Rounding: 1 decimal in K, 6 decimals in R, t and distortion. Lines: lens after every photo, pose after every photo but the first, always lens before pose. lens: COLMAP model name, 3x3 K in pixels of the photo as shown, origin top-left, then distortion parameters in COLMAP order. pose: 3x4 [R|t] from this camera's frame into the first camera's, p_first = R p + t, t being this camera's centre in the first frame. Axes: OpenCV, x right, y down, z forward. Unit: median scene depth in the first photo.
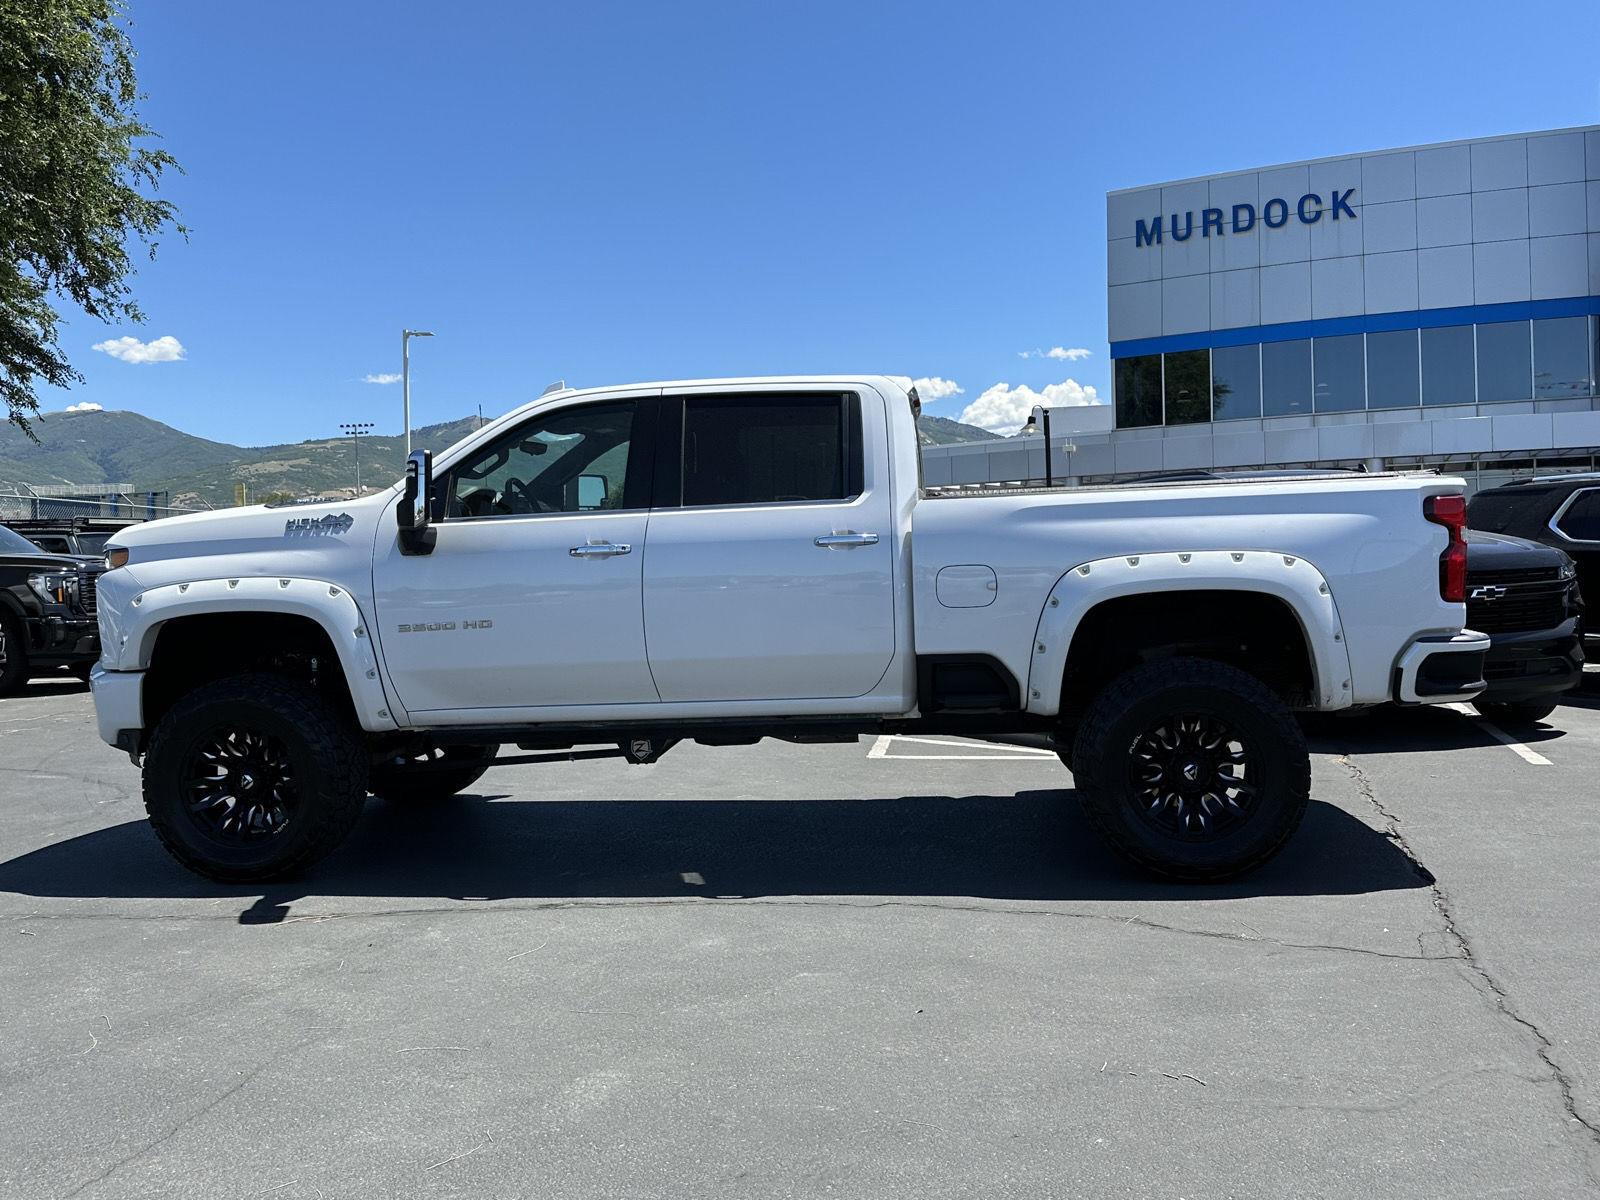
lens RADIAL K [[1389.0, 0, 801.4], [0, 1389.0, 582.2], [0, 0, 1]] dist [0.137497, -0.247956]
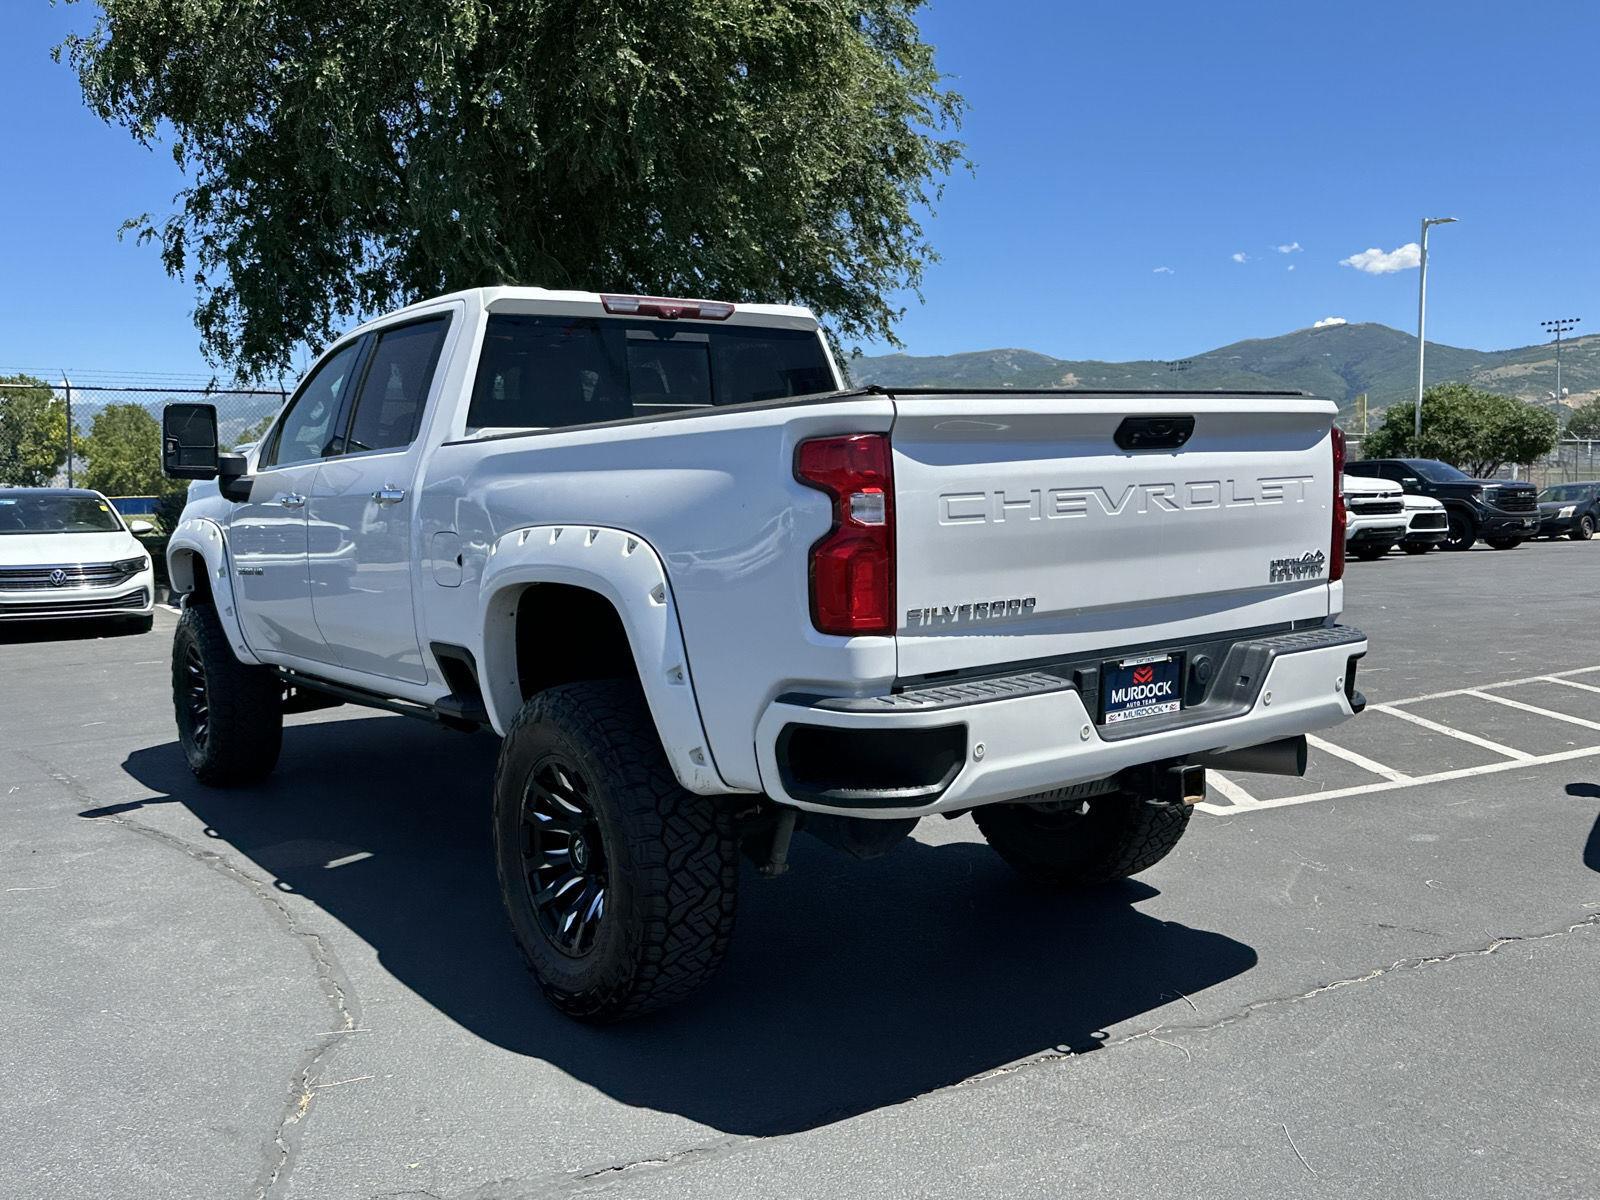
lens RADIAL K [[1389.5, 0, 811.6], [0, 1389.5, 577.2], [0, 0, 1]] dist [0.134412, -0.255342]
pose [[0.674948, 0.059688, -0.735447, 0.627006], [-0.014636, 0.997610, 0.067532, -0.032111], [0.737720, -0.034816, 0.674208, 0.473441]]
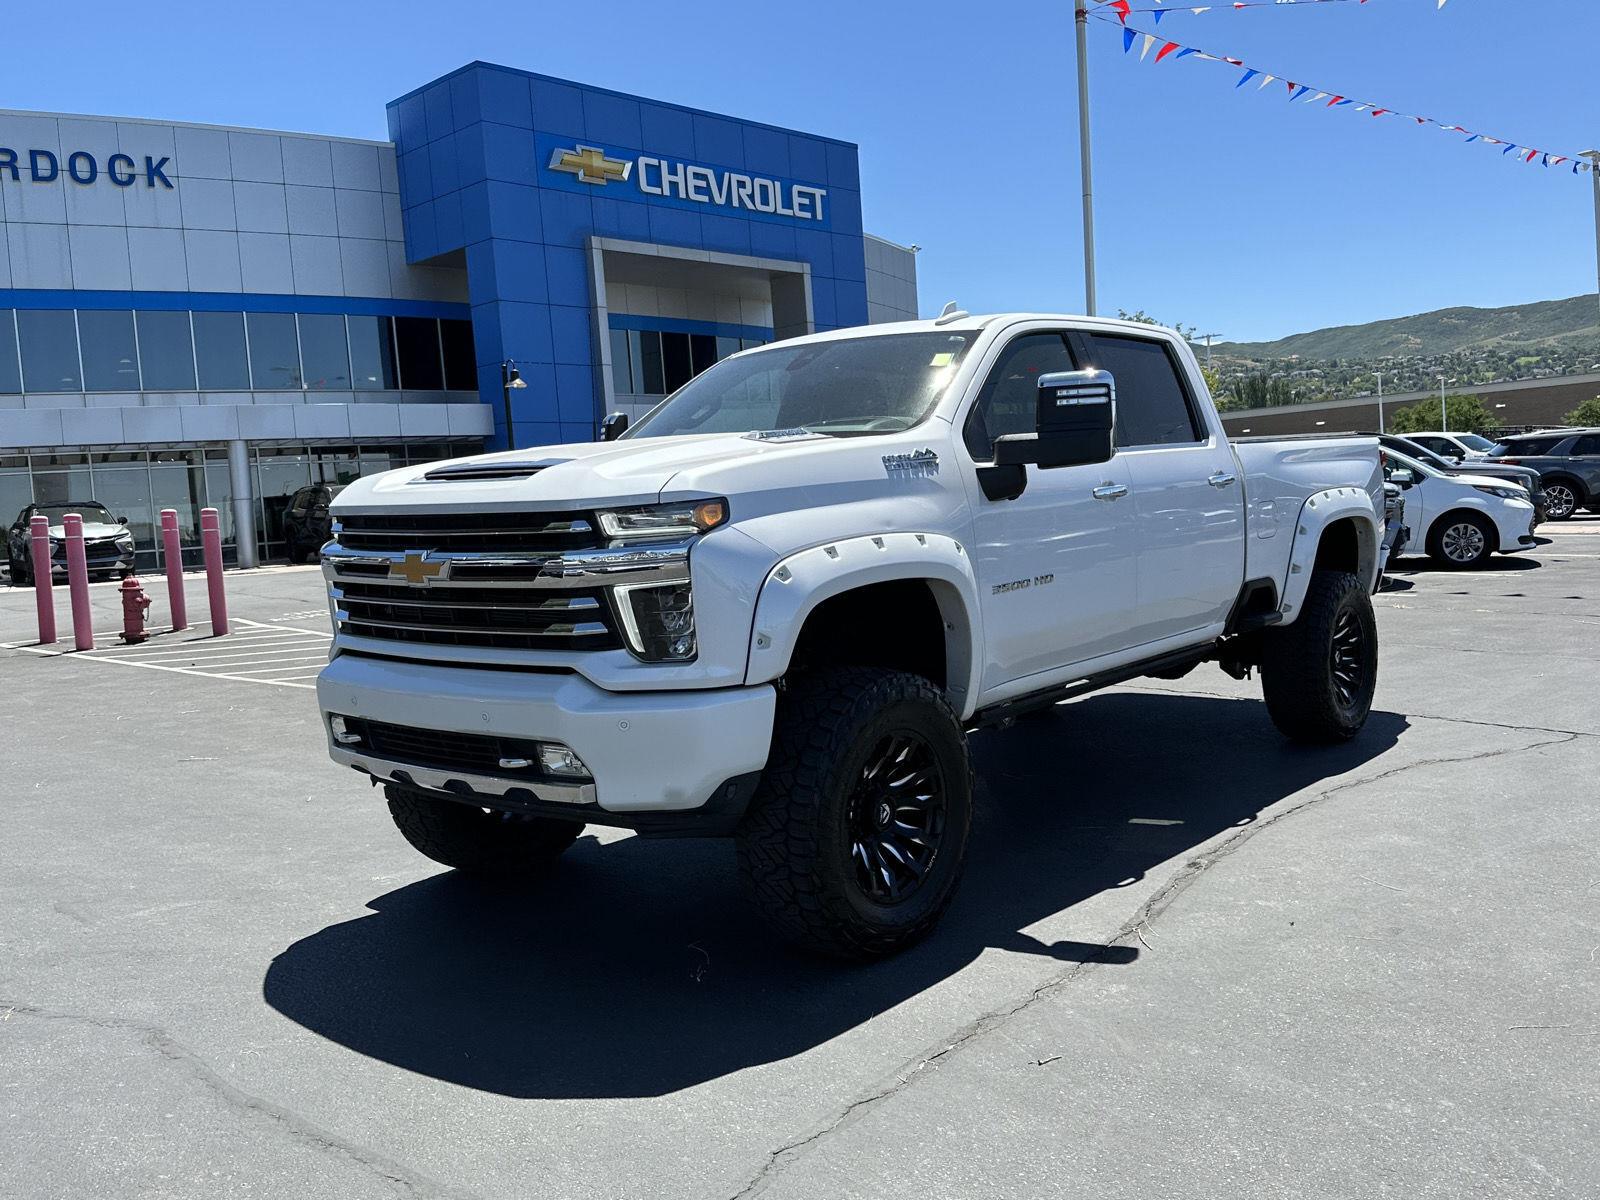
lens RADIAL K [[1389.0, 0, 808.9], [0, 1389.0, 595.8], [0, 0, 1]] dist [0.137497, -0.247956]
pose [[0.554640, -0.066006, 0.829469, -0.810164], [0.053791, 0.997608, 0.043417, -0.003771], [-0.830350, 0.020538, 0.556863, 0.505039]]
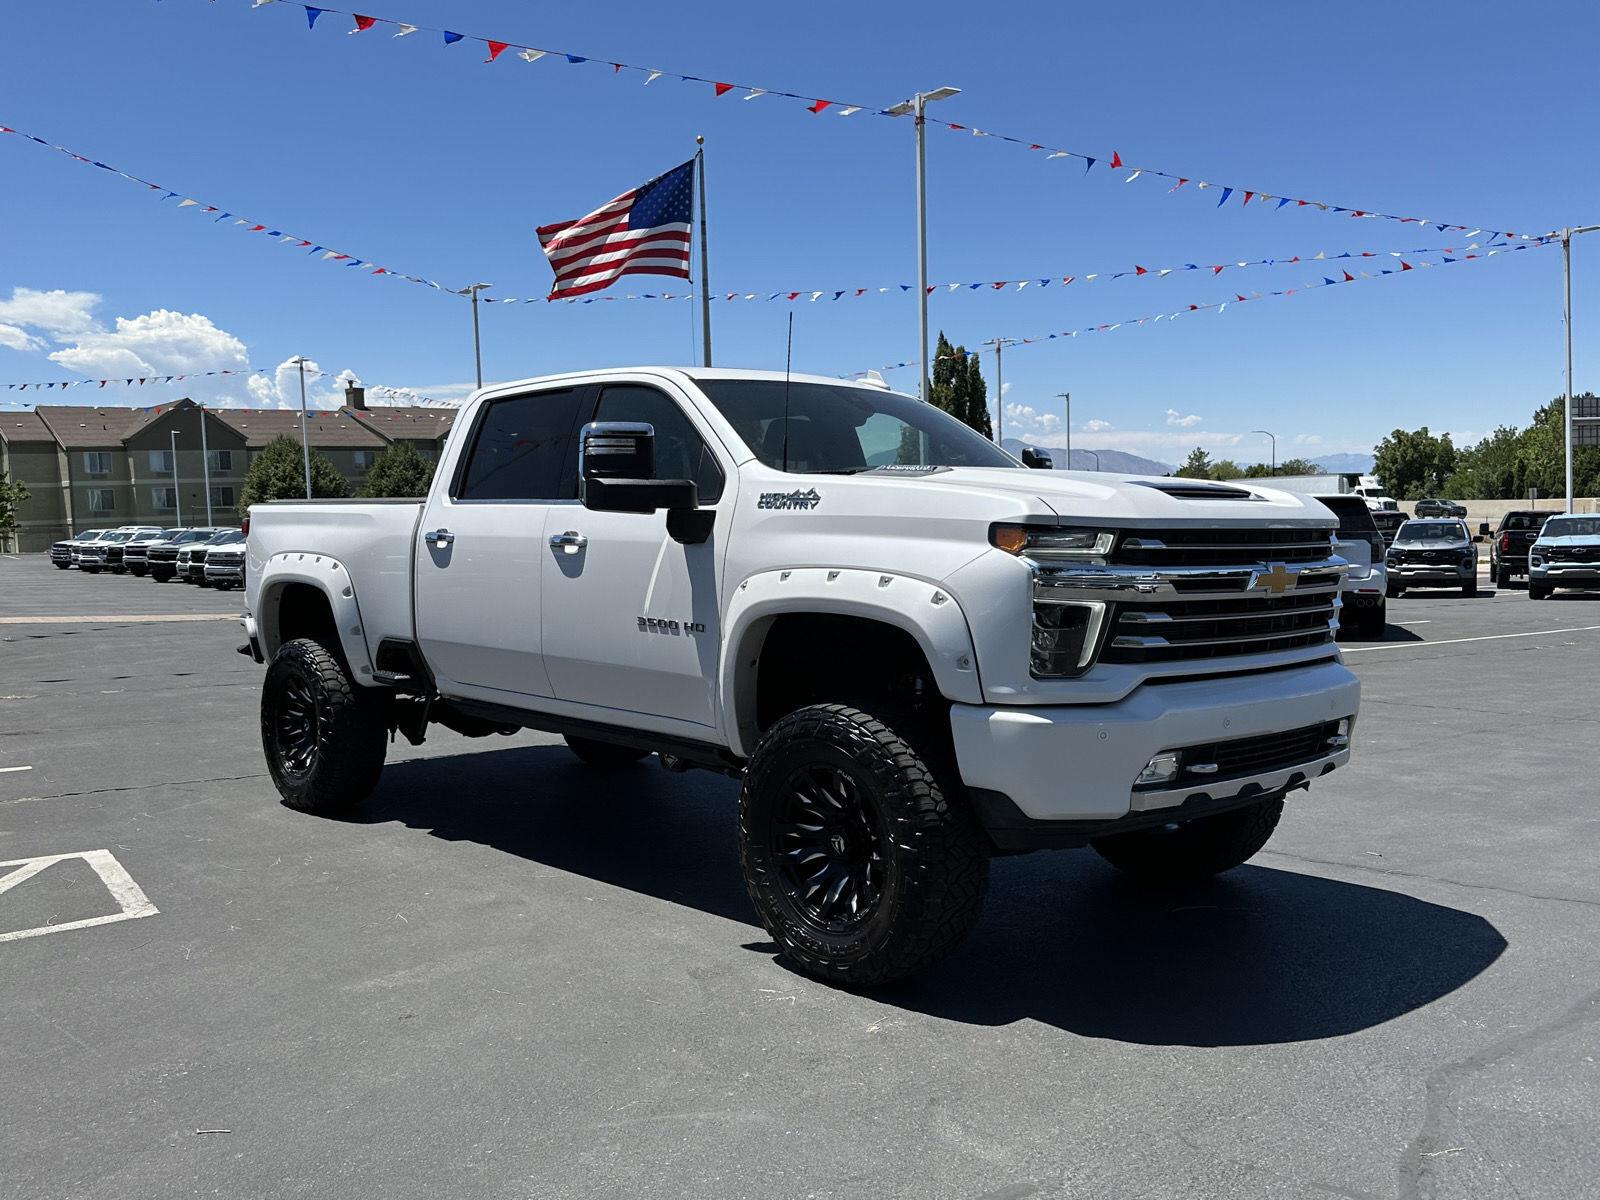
lens RADIAL K [[1389.0, 0, 812.5], [0, 1389.0, 599.2], [0, 0, 1]] dist [0.137497, -0.247956]
pose [[-0.762955, -0.000399, 0.646451, -0.665909], [0.047508, 0.997261, 0.056685, -0.033442], [-0.644703, 0.073960, -0.760847, 1.522012]]
